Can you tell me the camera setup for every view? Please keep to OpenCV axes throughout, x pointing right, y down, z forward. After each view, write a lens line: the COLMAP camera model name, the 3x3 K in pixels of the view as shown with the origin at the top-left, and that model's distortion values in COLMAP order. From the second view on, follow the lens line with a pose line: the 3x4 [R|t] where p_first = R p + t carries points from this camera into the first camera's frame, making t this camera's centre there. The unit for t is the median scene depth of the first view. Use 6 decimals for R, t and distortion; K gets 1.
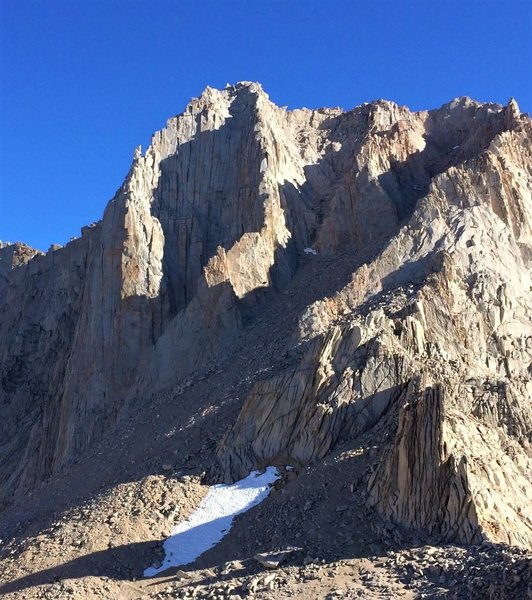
lens RADIAL K [[991.3, 0, 209.3], [0, 991.3, 304.5], [0, 0, 1]] dist [0.008046, 0.000000]
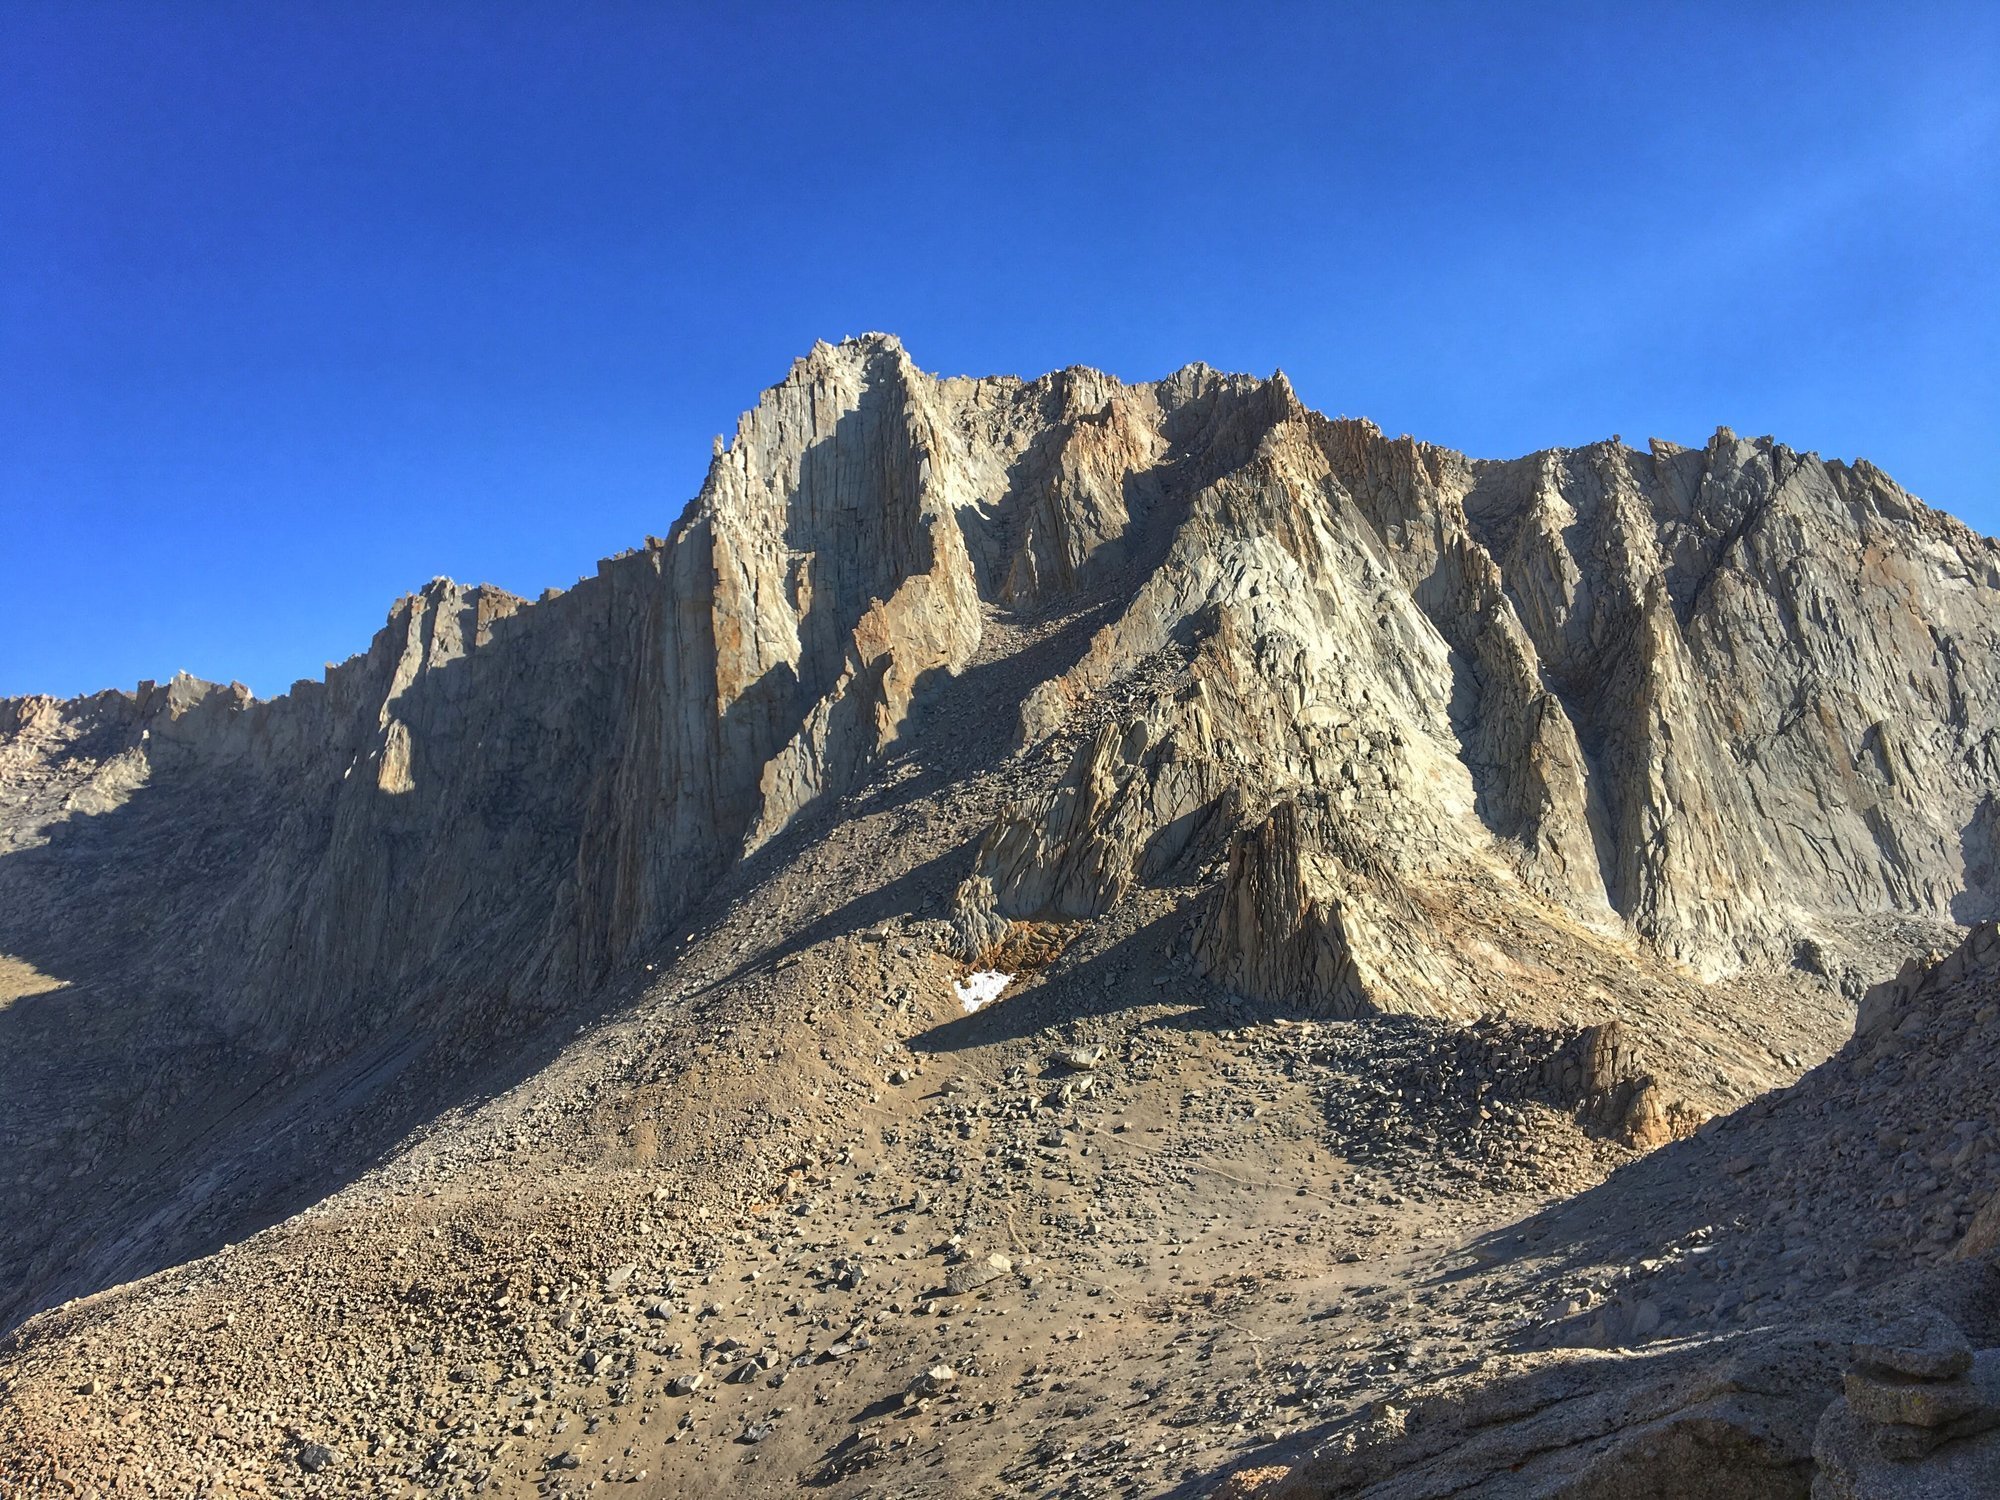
lens RADIAL K [[1614.8, 0, 995.4], [0, 1614.8, 759.4], [0, 0, 1]] dist [0.040755, -0.055841]
pose [[0.980014, -0.029240, 0.196766, -0.137590], [0.017667, 0.998023, 0.060318, -0.016591], [-0.198140, -0.055636, 0.978593, -0.068752]]
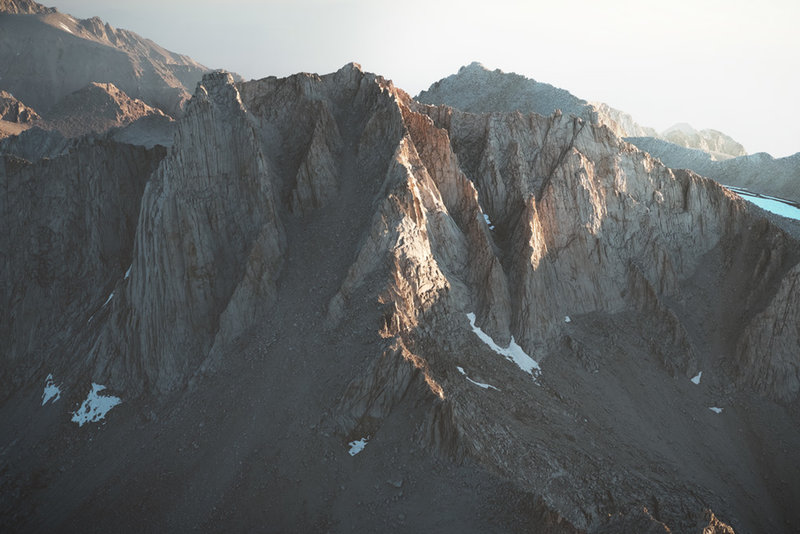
lens RADIAL K [[1112.9, 0, 395.8], [0, 1112.9, 270.5], [0, 0, 1]] dist [-0.117057, 0.000000]
pose [[0.858807, -0.155330, 0.488184, -0.769490], [-0.066457, 0.911095, 0.406803, -0.860933], [-0.507971, -0.381809, 0.772132, -0.611704]]
